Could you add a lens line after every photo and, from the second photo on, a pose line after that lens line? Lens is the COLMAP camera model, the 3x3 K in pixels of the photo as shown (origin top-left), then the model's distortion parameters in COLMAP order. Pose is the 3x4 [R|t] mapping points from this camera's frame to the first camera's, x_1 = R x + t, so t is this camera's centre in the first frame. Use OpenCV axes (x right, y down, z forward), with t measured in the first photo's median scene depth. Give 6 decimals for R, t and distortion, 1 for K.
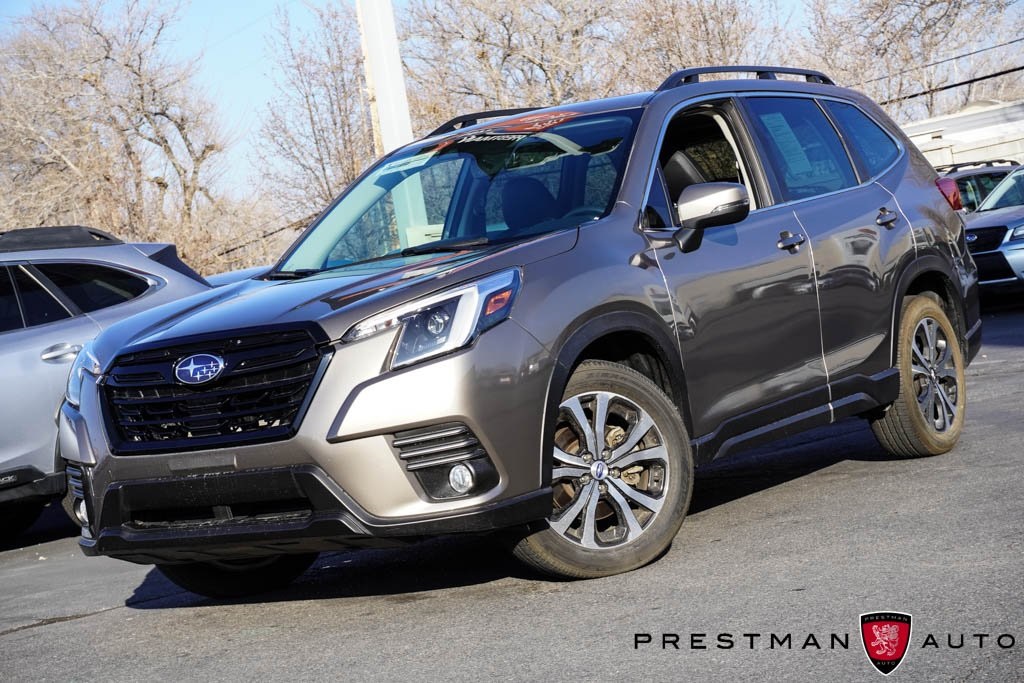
lens RADIAL K [[2152.3, 0, 512.0], [0, 2152.3, 341.5], [0, 0, 1]] dist [0.026135, 0.011848]
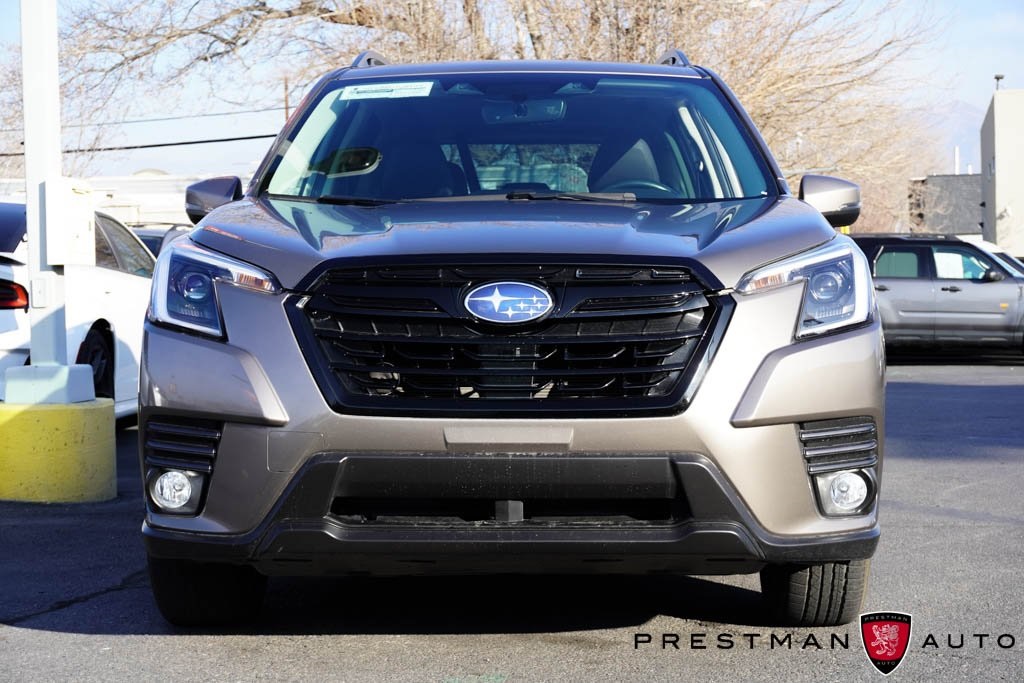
lens RADIAL K [[1832.9, 0, 512.0], [0, 1832.9, 341.5], [0, 0, 1]] dist [0.023250, 0.042814]
pose [[0.818522, 0.126651, 0.560340, -0.476279], [-0.104793, 0.991947, -0.071127, 0.067514], [-0.564836, -0.000501, 0.825203, 0.509105]]
